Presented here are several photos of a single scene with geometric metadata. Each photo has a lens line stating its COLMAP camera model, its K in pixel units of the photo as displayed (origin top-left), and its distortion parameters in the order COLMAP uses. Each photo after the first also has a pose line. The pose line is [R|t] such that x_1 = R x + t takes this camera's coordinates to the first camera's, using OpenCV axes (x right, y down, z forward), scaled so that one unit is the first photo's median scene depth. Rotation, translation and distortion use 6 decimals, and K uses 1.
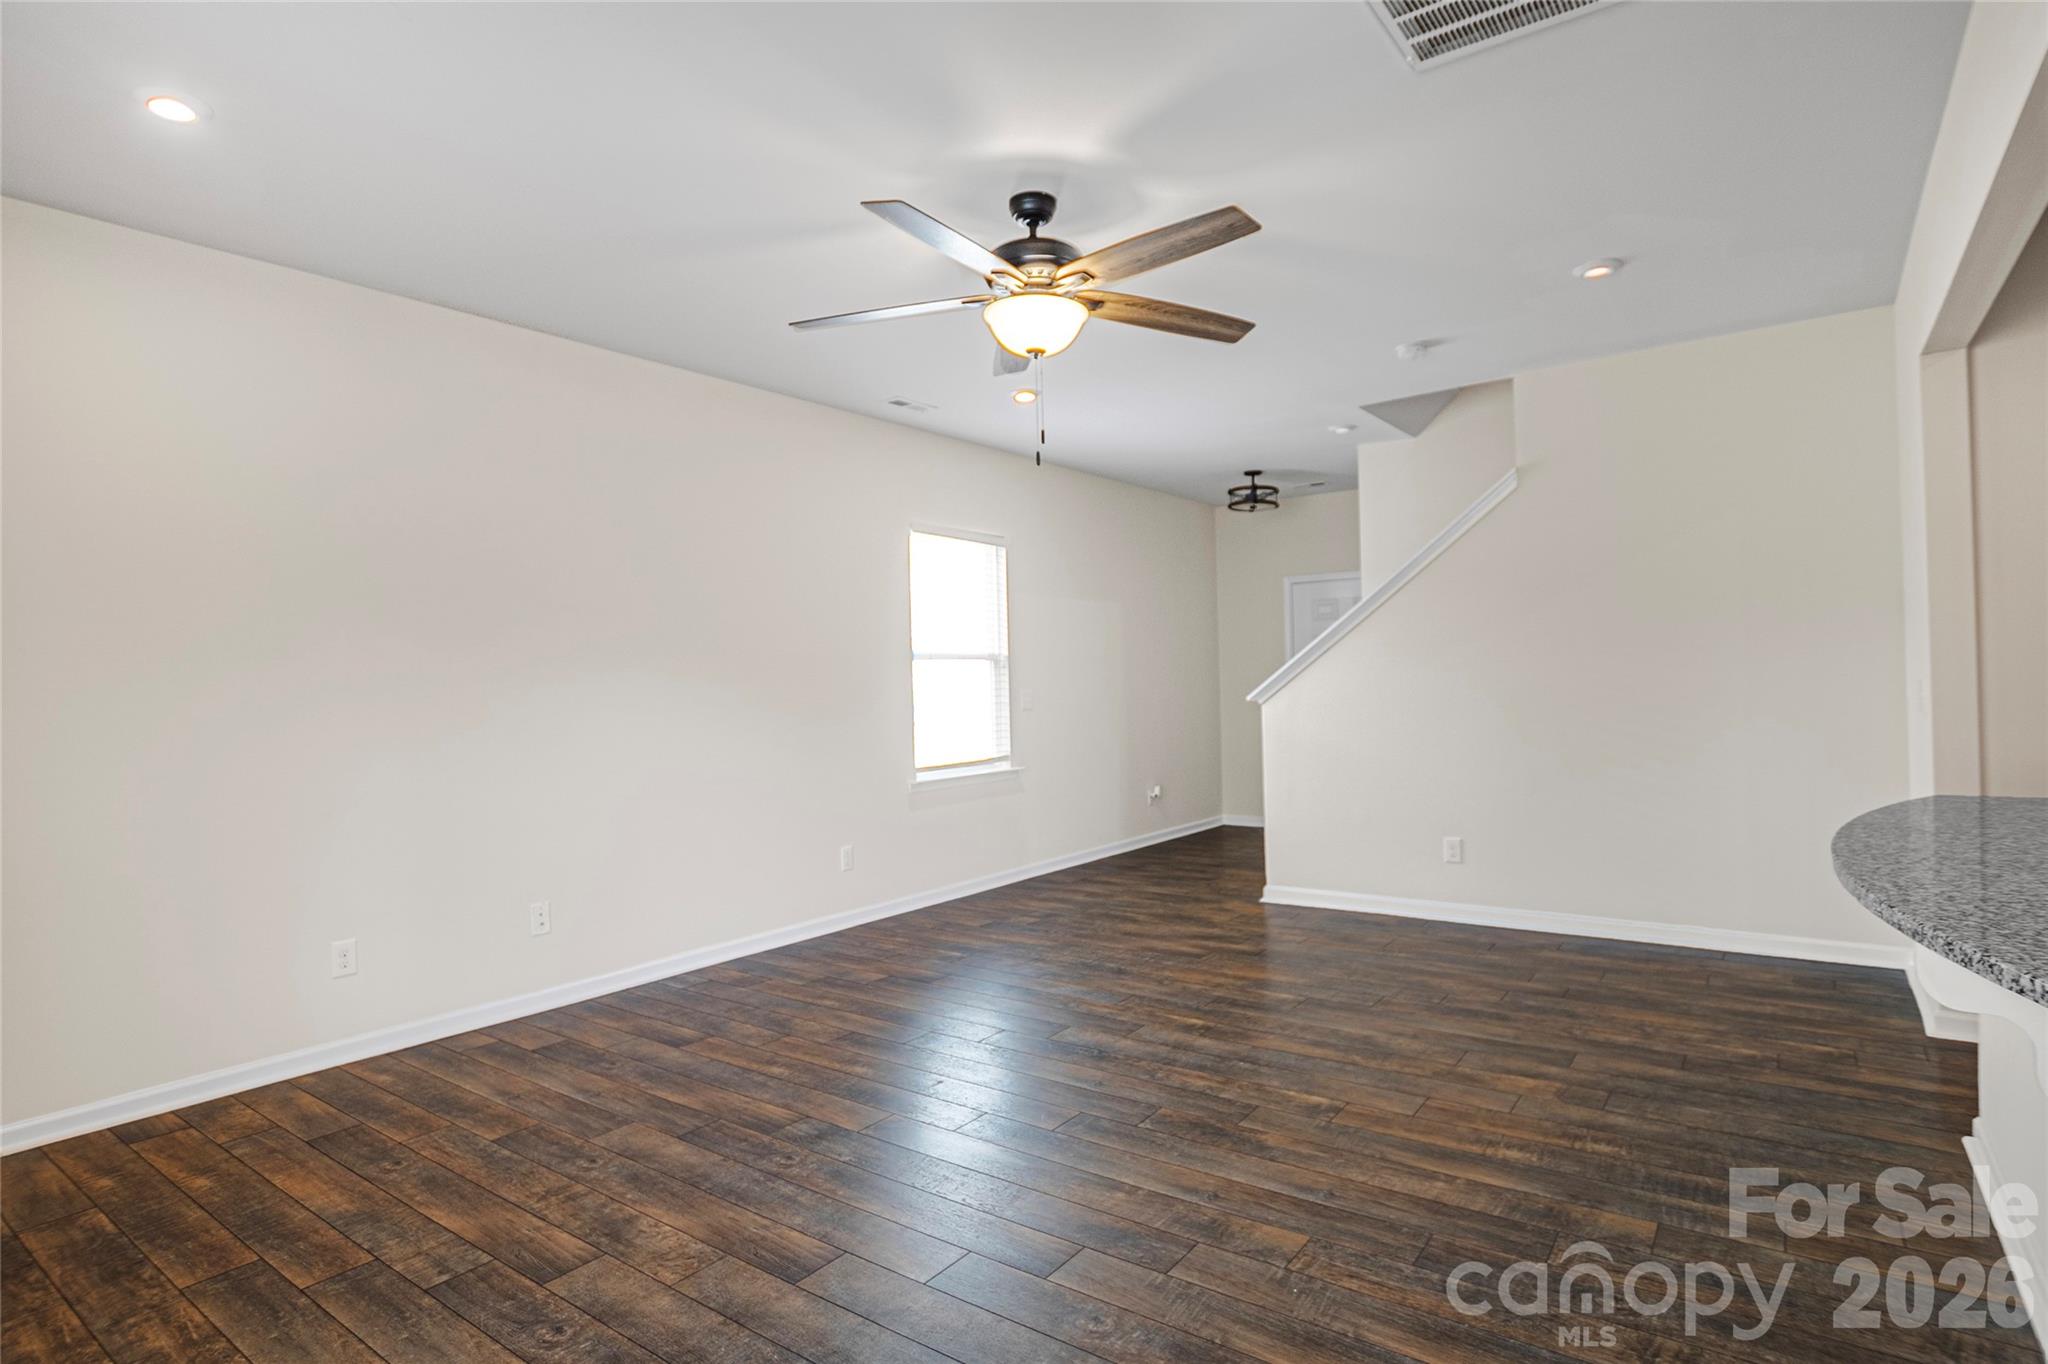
lens RADIAL K [[1075.8, 0, 1023.0], [0, 1075.8, 670.9], [0, 0, 1]] dist [-0.025072, 0.010844]
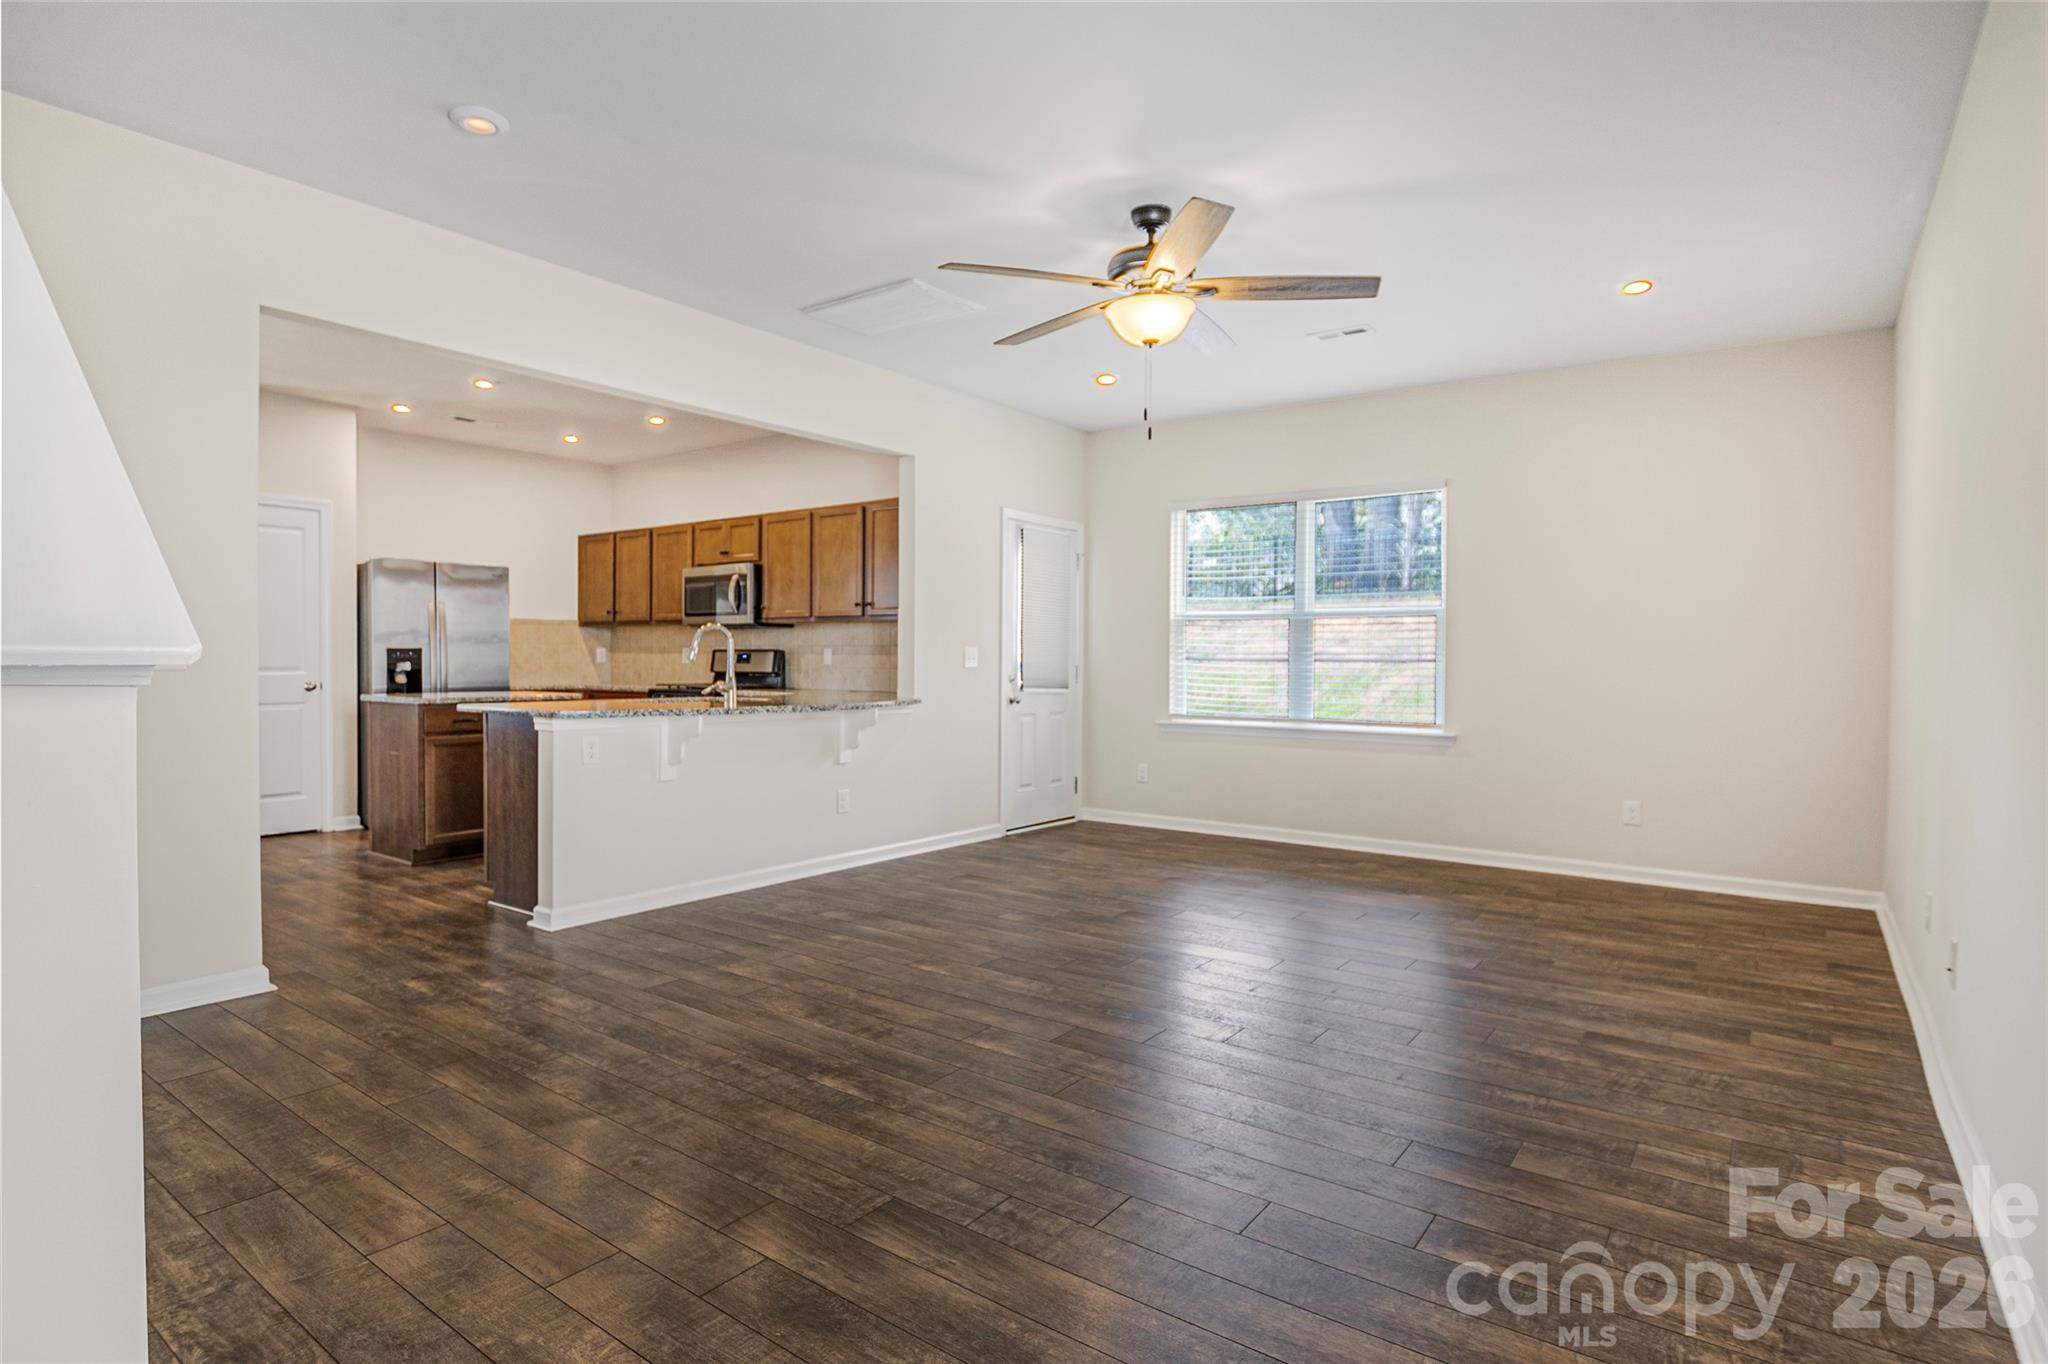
lens RADIAL K [[1054.0, 0, 1028.9], [0, 1054.0, 658.6], [0, 0, 1]] dist [-0.025823, -0.000178]
pose [[-0.999877, 0.015420, -0.002998, 0.141860], [0.015448, 0.999836, -0.009436, 0.052216], [0.002852, -0.009481, -0.999951, 2.009600]]
